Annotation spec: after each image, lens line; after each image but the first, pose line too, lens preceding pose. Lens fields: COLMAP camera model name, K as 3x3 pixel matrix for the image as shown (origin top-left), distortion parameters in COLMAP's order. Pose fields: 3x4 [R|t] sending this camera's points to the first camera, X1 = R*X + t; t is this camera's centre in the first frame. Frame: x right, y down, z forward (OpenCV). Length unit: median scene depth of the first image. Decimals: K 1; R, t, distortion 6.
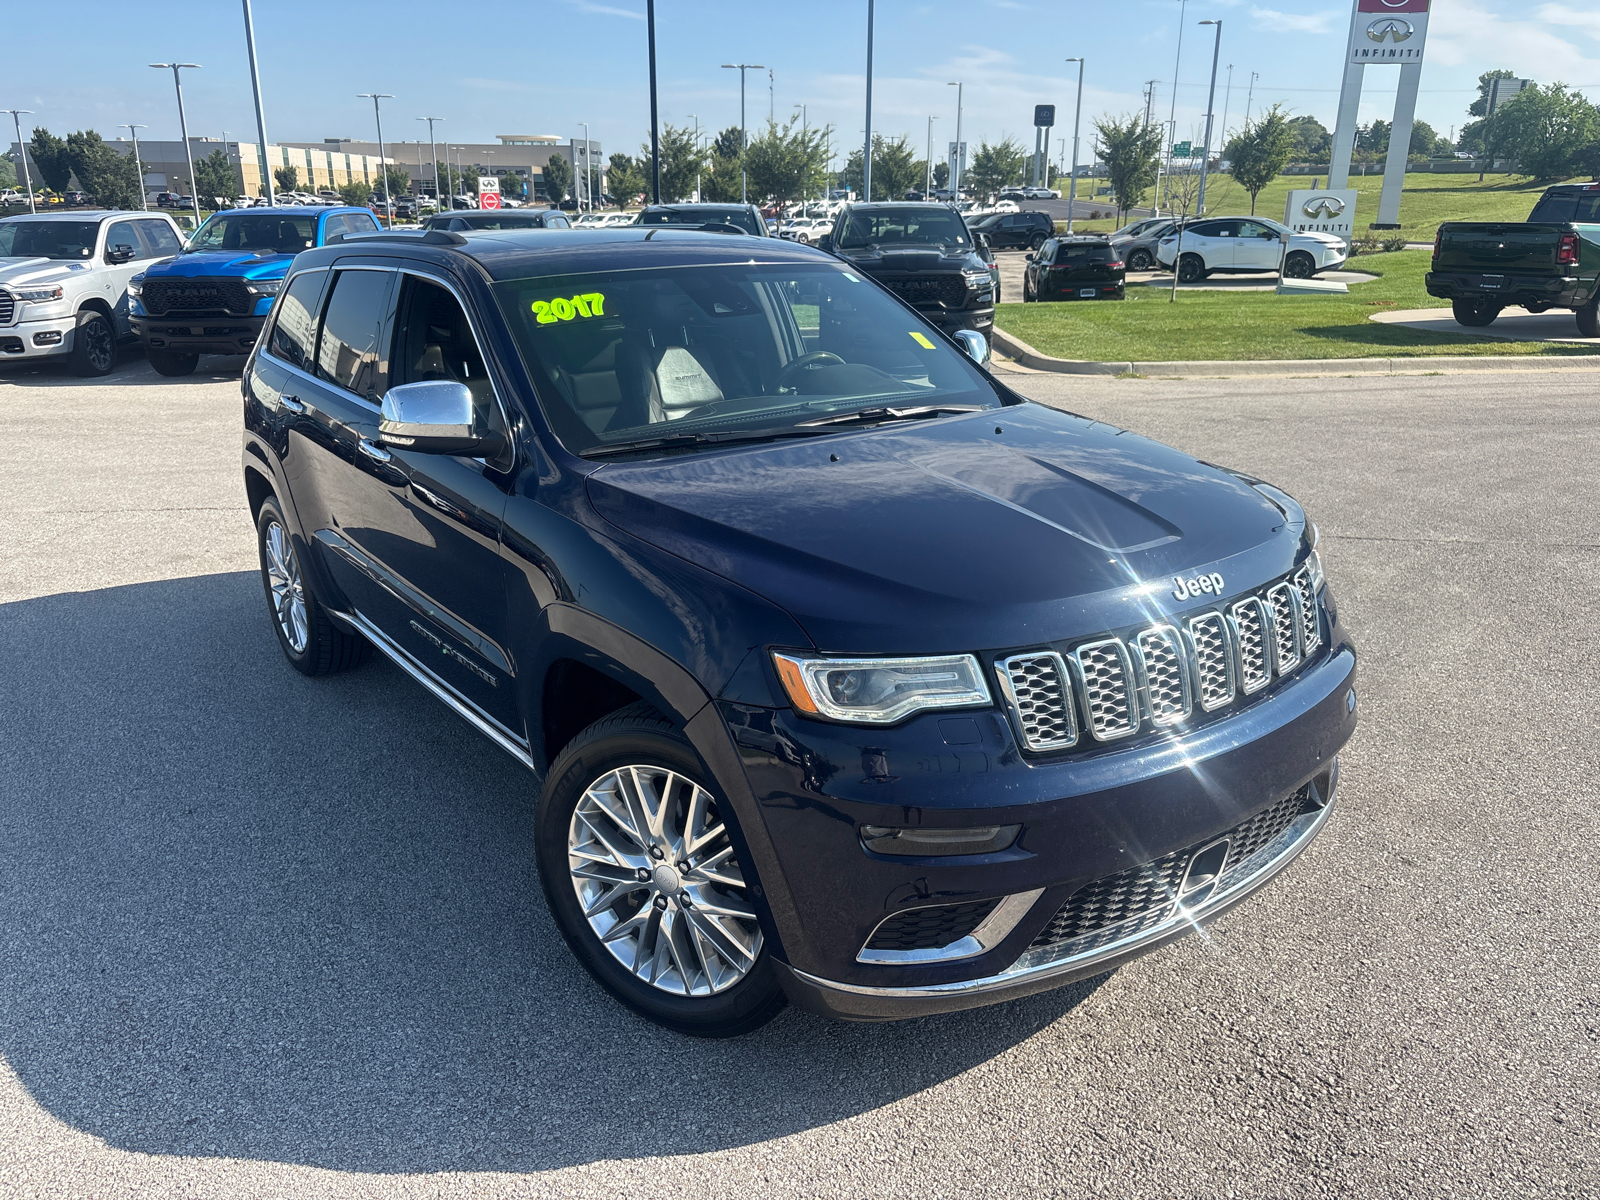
lens RADIAL K [[1221.8, 0, 802.0], [0, 1221.8, 612.4], [0, 0, 1]] dist [0.021432, -0.012578]
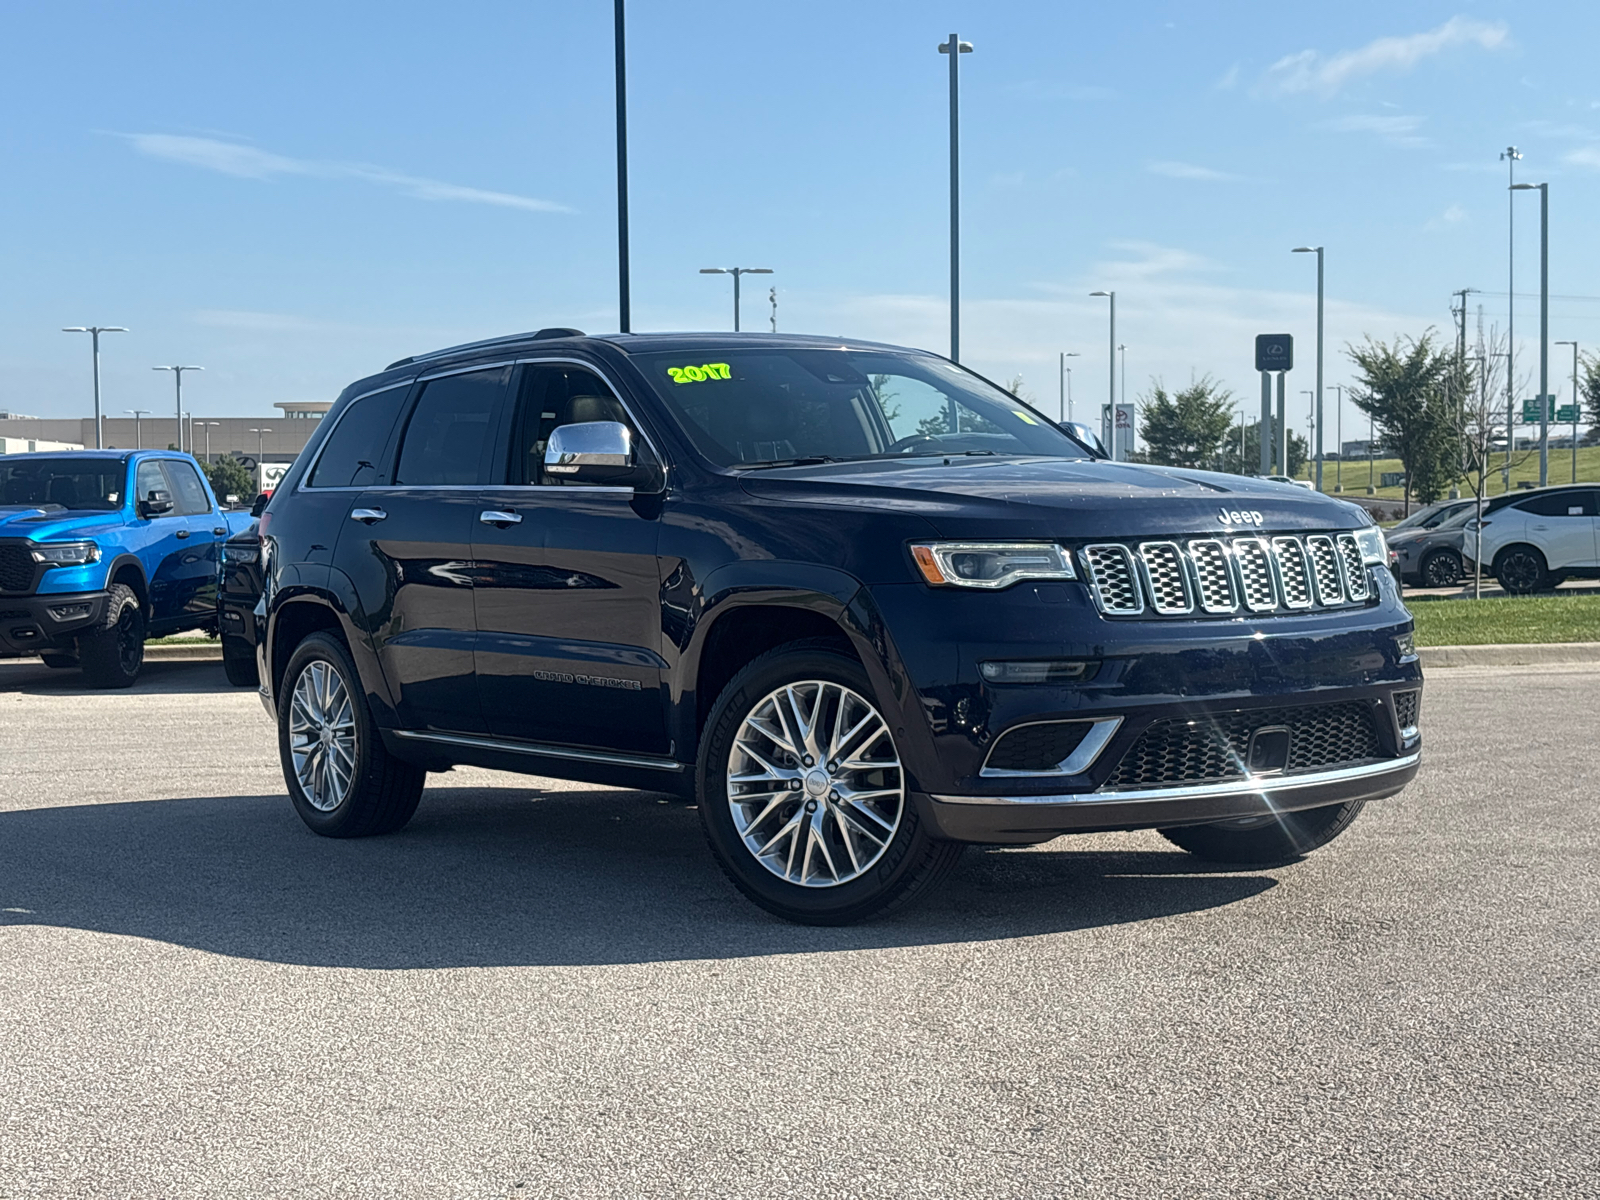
lens RADIAL K [[2424.2, 0, 789.7], [0, 2424.2, 599.4], [0, 0, 1]] dist [0.104951, 0.000000]
pose [[0.999747, -0.014222, -0.017408, -0.048791], [0.008663, 0.958363, -0.285420, 0.373569], [0.020742, 0.285197, 0.958245, -0.676257]]
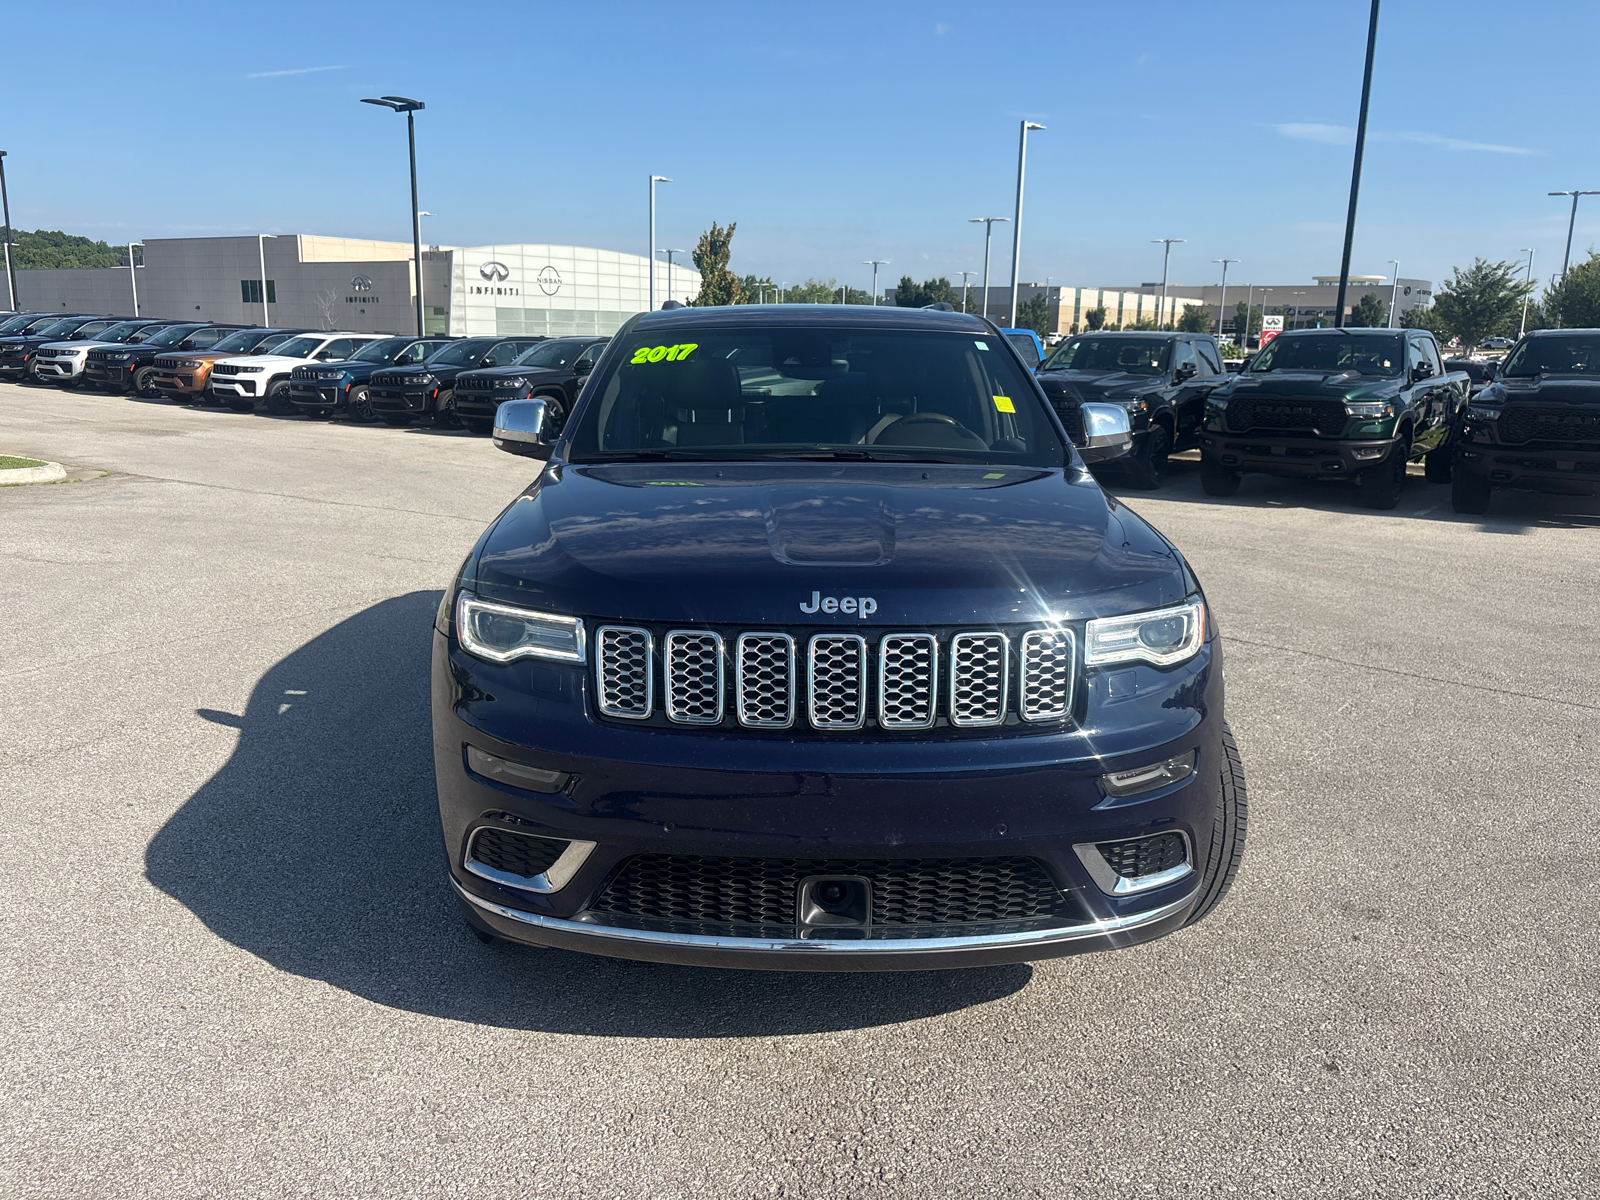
lens RADIAL K [[1221.8, 0, 785.9], [0, 1221.8, 594.4], [0, 0, 1]] dist [0.021432, -0.012578]
pose [[0.807176, 0.136583, -0.574293, 0.411140], [-0.204111, 0.977434, -0.054419, 0.015421], [0.553901, 0.161145, 0.816839, 0.081167]]
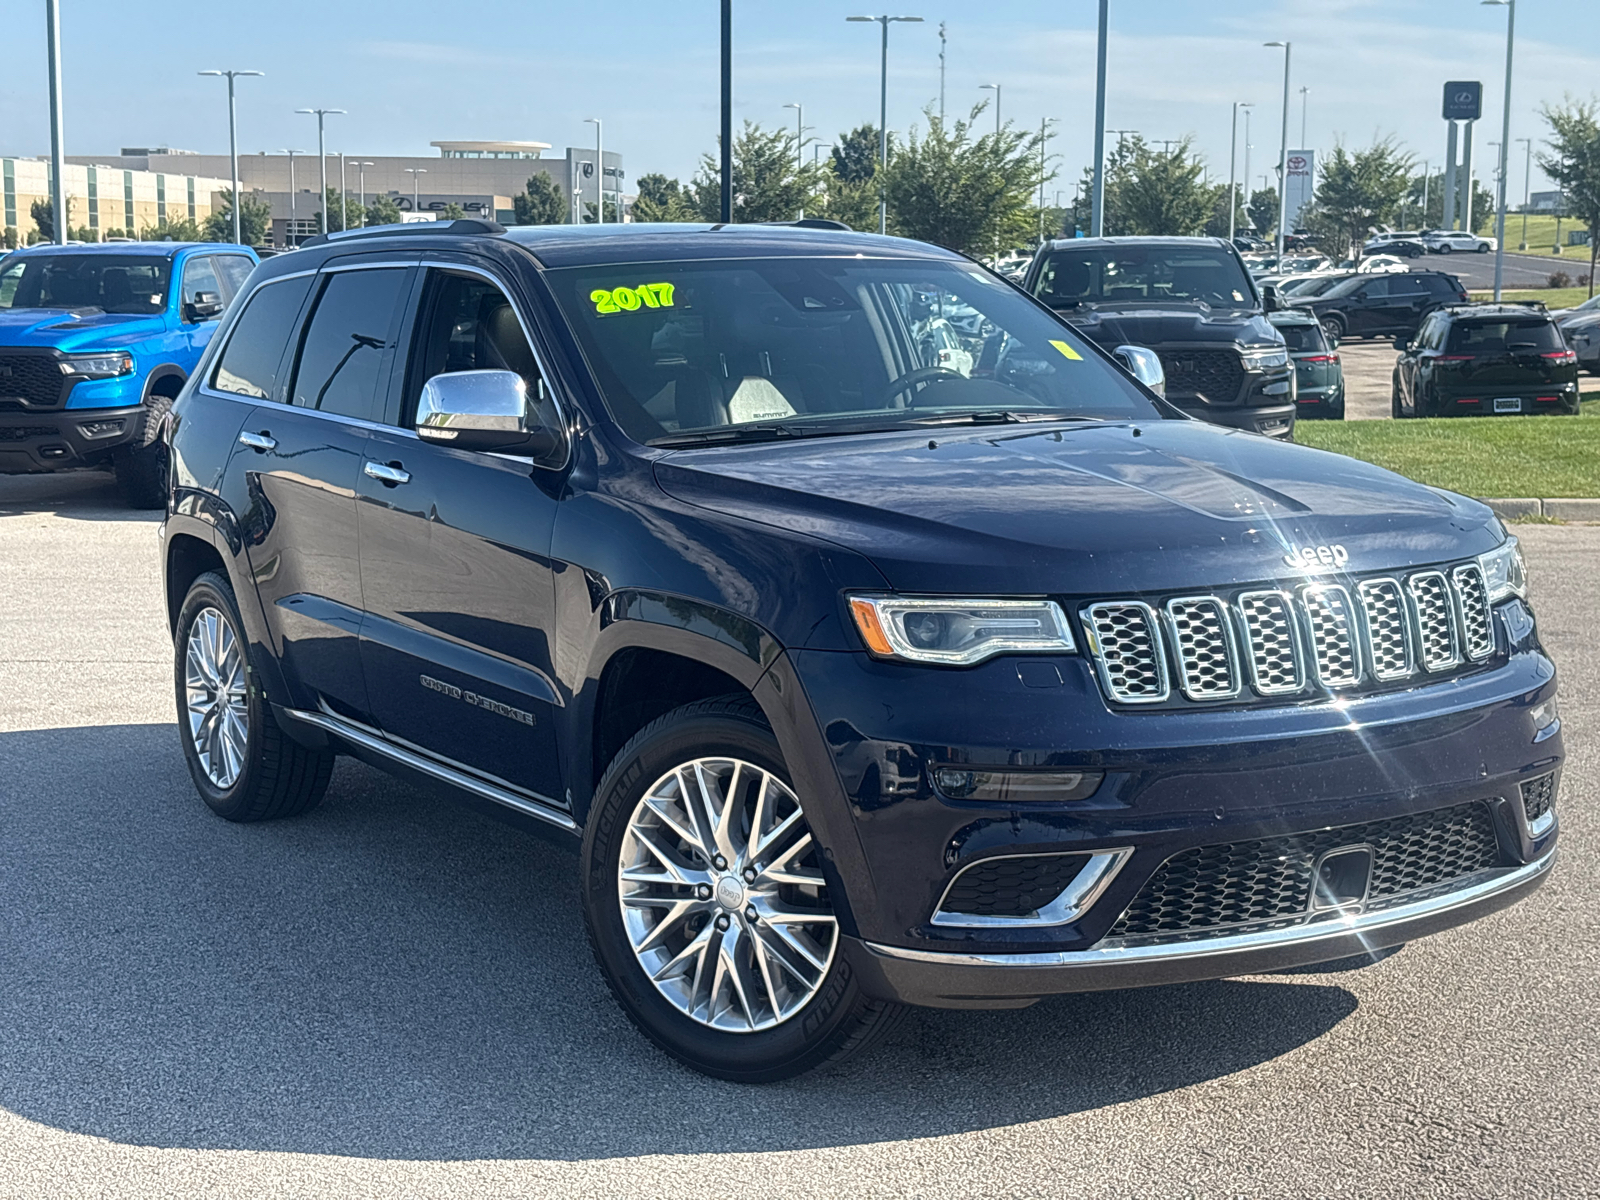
lens RADIAL K [[2424.2, 0, 788.5], [0, 2424.2, 606.1], [0, 0, 1]] dist [0.104951, 0.000000]
pose [[0.996457, 0.012848, -0.083120, 0.039052], [-0.027751, 0.983144, -0.180714, 0.172162], [0.079397, 0.182380, 0.980017, -0.394813]]
